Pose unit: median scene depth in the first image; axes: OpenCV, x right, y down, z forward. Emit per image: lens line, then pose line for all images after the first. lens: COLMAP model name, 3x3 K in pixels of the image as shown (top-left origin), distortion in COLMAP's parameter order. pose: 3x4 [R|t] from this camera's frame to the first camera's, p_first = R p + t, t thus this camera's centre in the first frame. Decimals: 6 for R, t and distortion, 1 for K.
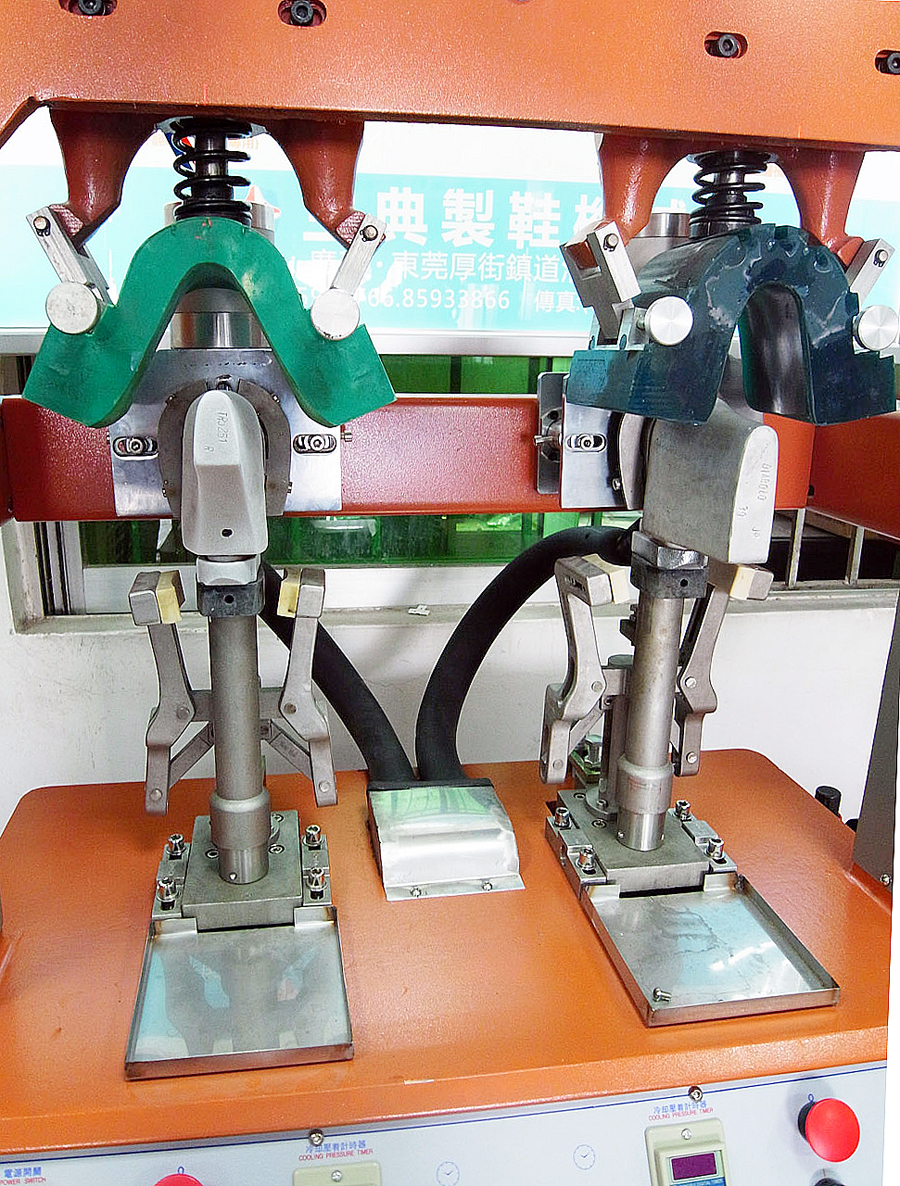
lens RADIAL K [[894.5, 0, 406.0], [0, 894.5, 593.6], [0, 0, 1]] dist [-0.051704, -0.007862]
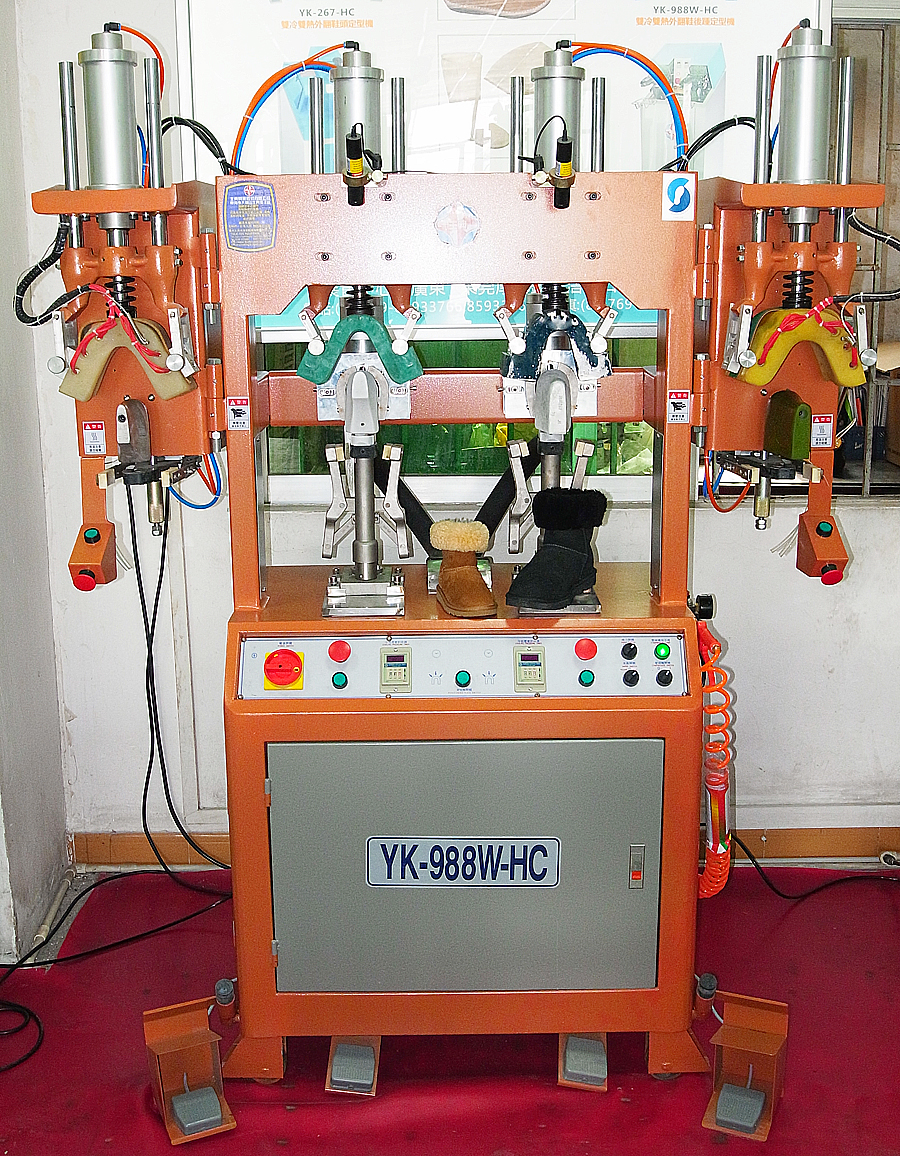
lens RADIAL K [[1389.2, 0, 472.0], [0, 1389.2, 549.0], [0, 0, 1]] dist [-0.008046, -0.002070]
pose [[0.993589, 0.006837, -0.112848, 0.548105], [-0.014111, 0.997864, -0.063786, 0.521224], [0.112171, 0.064969, 0.991563, -2.813975]]
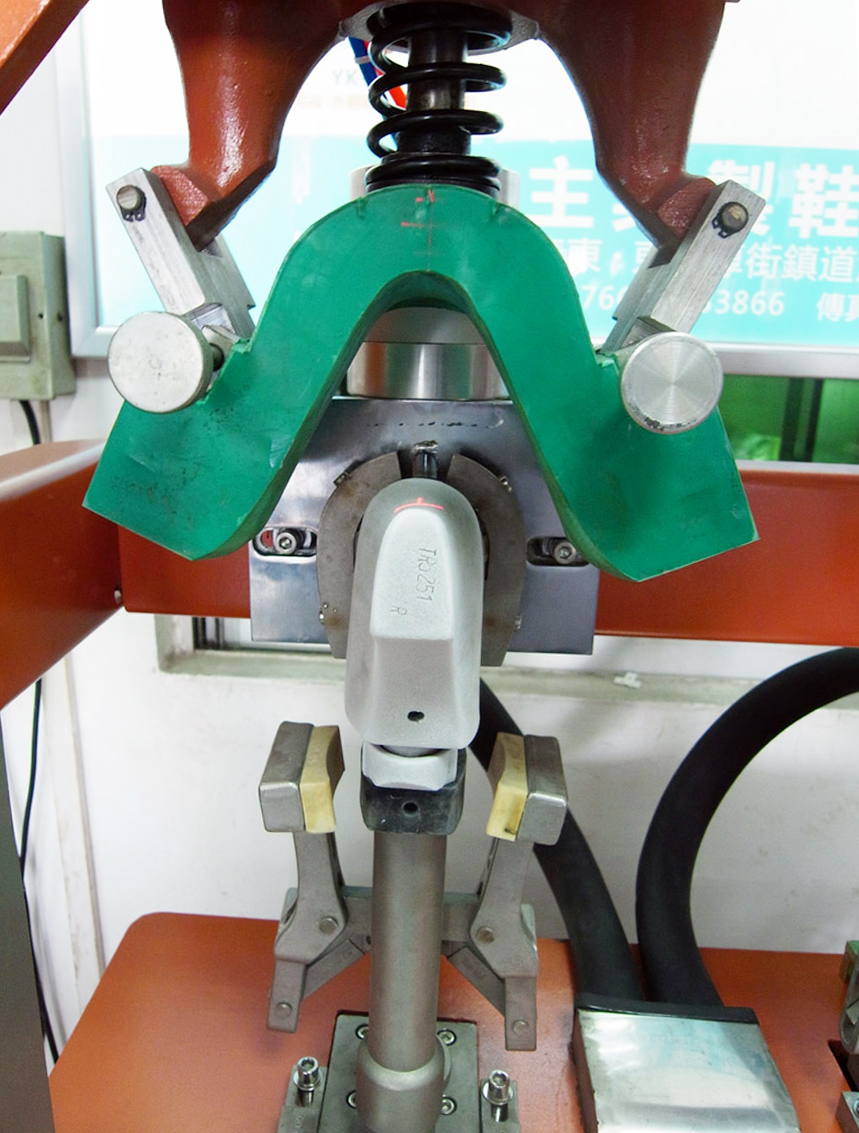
lens RADIAL K [[854.5, 0, 387.4], [0, 854.5, 567.0], [0, 0, 1]] dist [-0.051704, -0.007862]
pose [[0.976533, 0.073741, -0.202349, -0.104458], [-0.072399, 0.997277, 0.014033, -0.166445], [0.202833, 0.000946, 0.979213, 0.408860]]
